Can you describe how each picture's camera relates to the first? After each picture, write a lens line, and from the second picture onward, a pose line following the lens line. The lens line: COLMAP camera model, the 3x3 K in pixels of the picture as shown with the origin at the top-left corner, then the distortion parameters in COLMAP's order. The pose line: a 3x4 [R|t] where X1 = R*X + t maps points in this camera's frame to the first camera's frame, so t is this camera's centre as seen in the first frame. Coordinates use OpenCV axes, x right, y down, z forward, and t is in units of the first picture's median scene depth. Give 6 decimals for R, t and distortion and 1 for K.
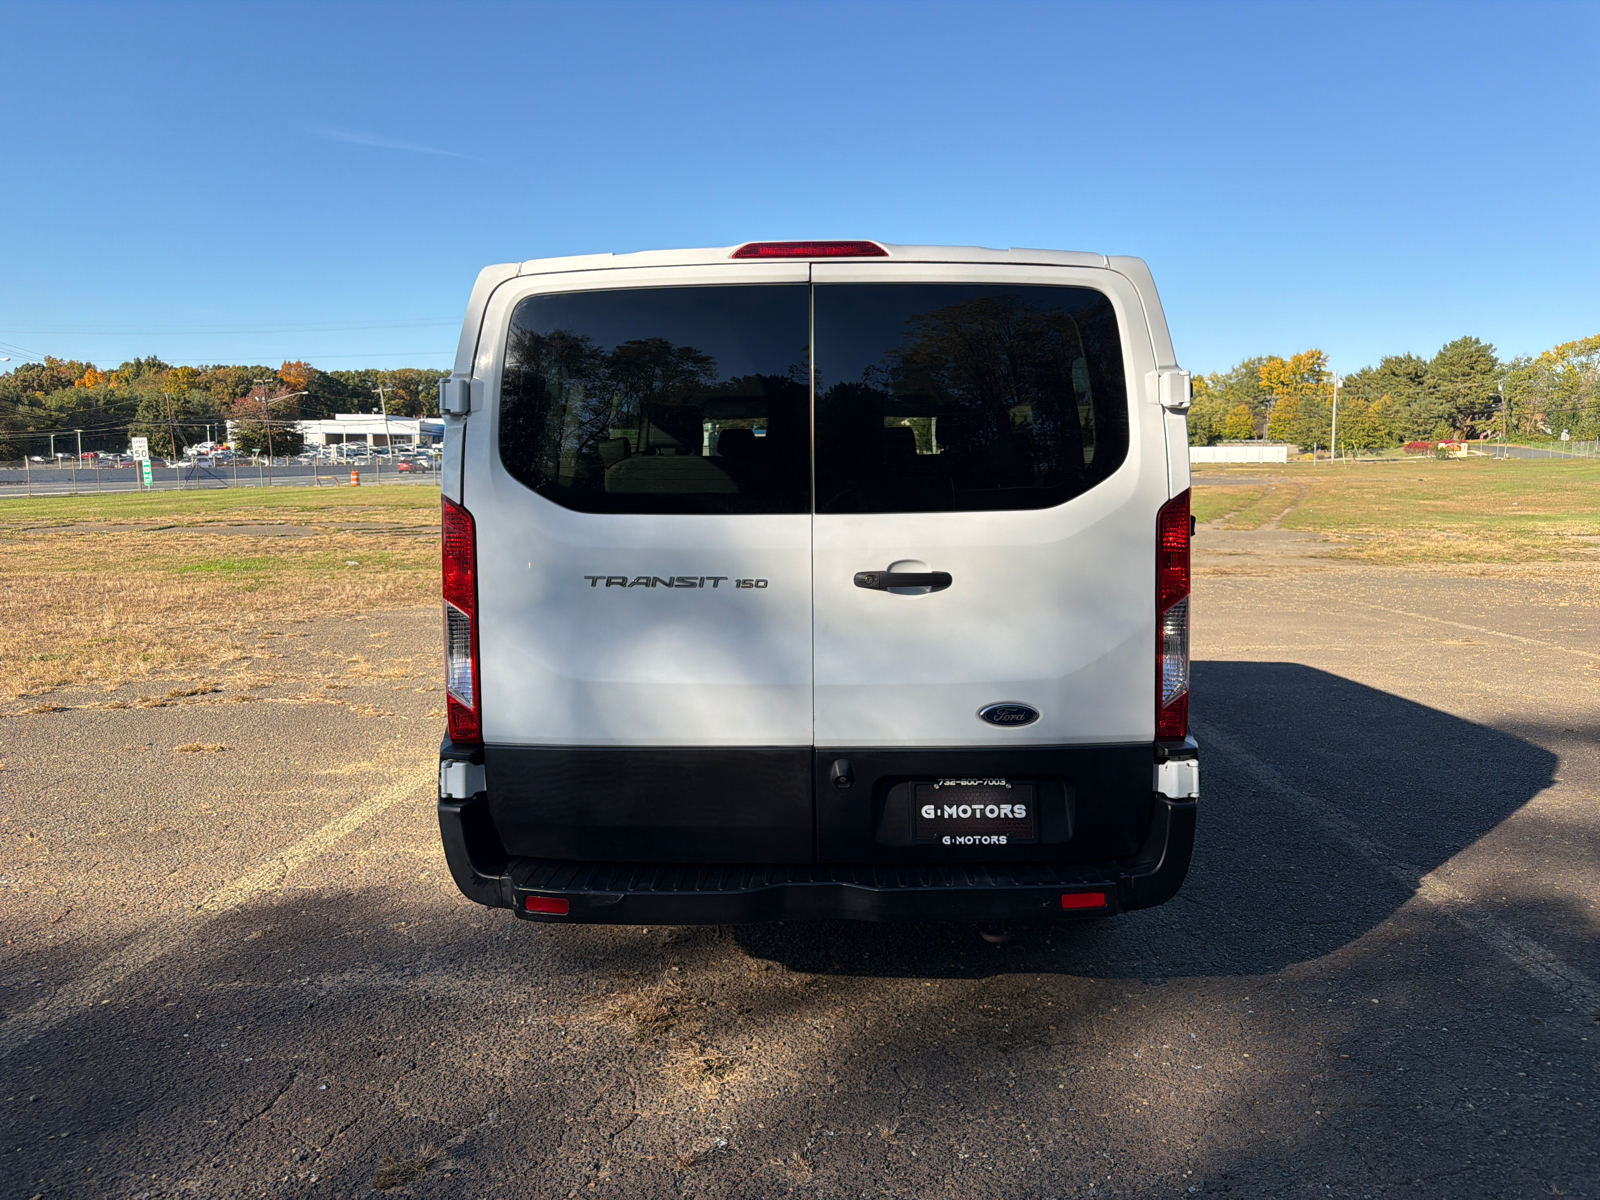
lens RADIAL K [[1140.4, 0, 801.1], [0, 1140.4, 586.3], [0, 0, 1]] dist [0.026671, -0.032822]
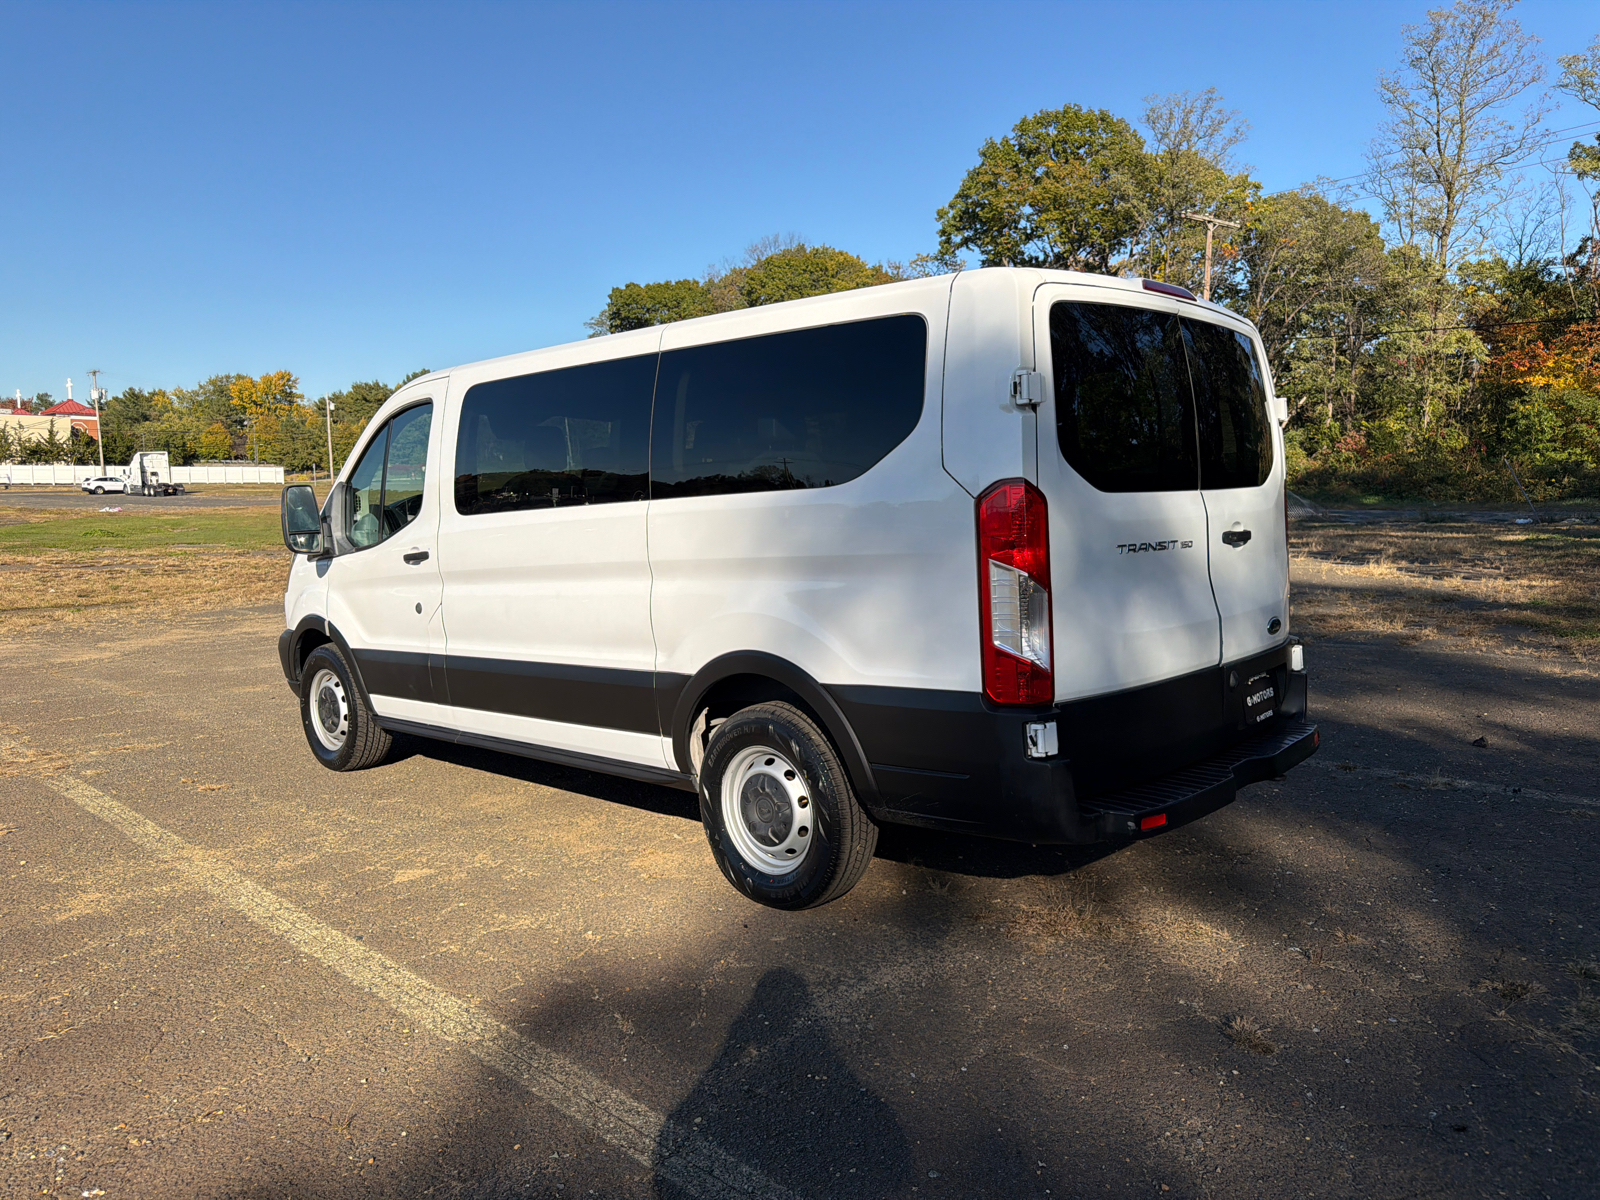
lens RADIAL K [[1140.4, 0, 792.8], [0, 1140.4, 601.2], [0, 0, 1]] dist [0.026671, -0.032822]
pose [[0.666354, -0.079663, 0.741368, -1.269418], [0.083733, 0.995982, 0.031762, -0.016823], [-0.740919, 0.040912, 0.670347, 0.454518]]
